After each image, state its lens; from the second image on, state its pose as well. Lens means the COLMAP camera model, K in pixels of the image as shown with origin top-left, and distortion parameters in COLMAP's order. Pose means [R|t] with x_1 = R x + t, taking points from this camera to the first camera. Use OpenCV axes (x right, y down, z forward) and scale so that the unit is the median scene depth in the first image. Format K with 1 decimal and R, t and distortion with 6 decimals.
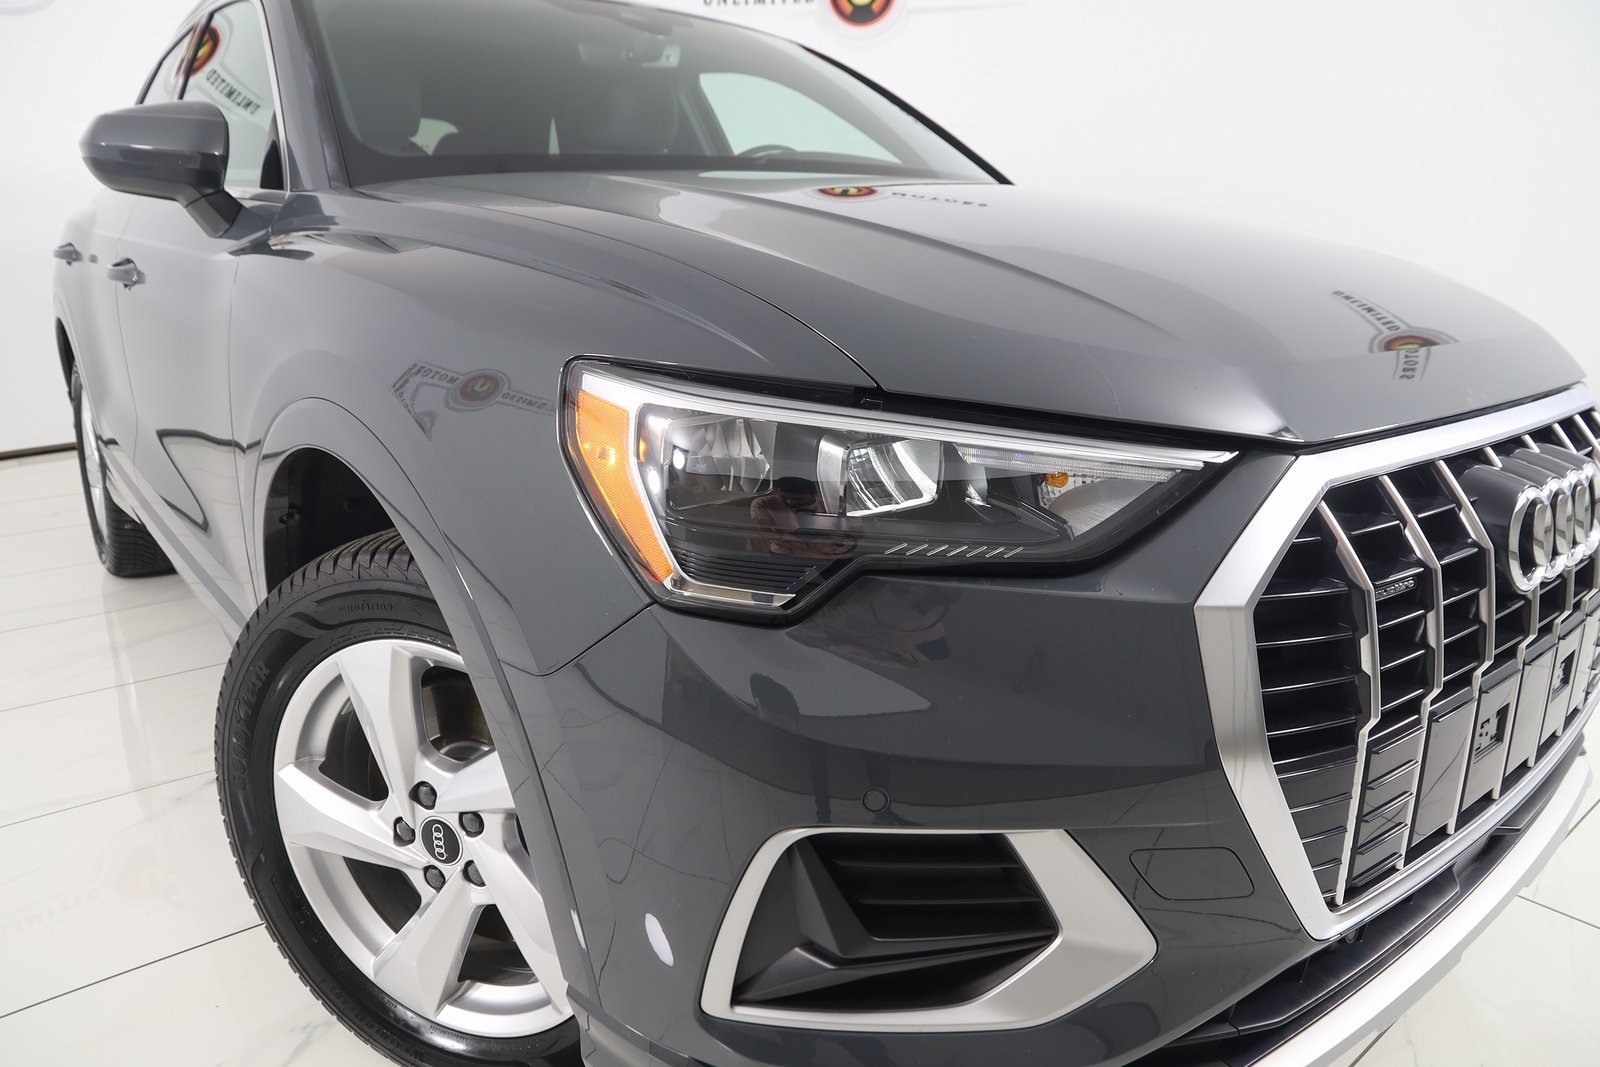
lens RADIAL K [[1143.5, 0, 798.2], [0, 1143.5, 550.5], [0, 0, 1]] dist [-0.088377, 0.013632]
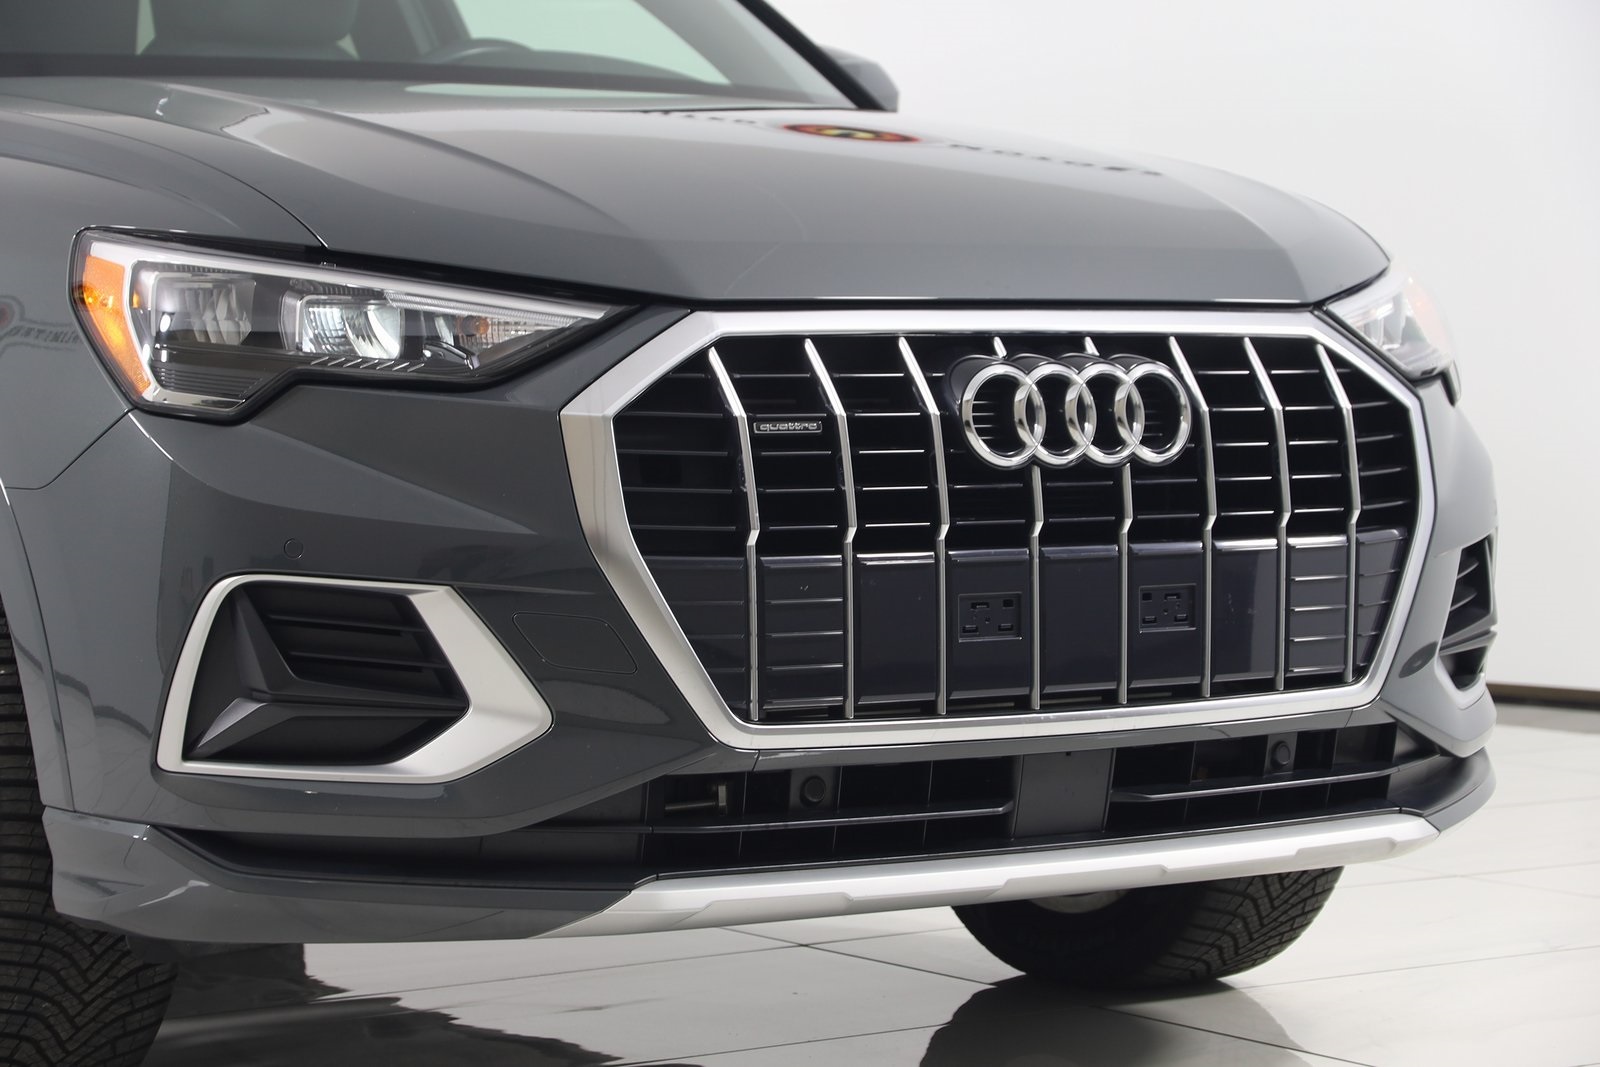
lens RADIAL K [[4060.2, 0, 800.4], [0, 4060.2, 526.4], [0, 0, 1]] dist [0.143343, 0.000000]
pose [[0.998338, 0.007416, -0.057151, 0.809848], [-0.019695, 0.975883, -0.217405, 1.063597], [0.054161, 0.218169, 0.974407, -3.094522]]
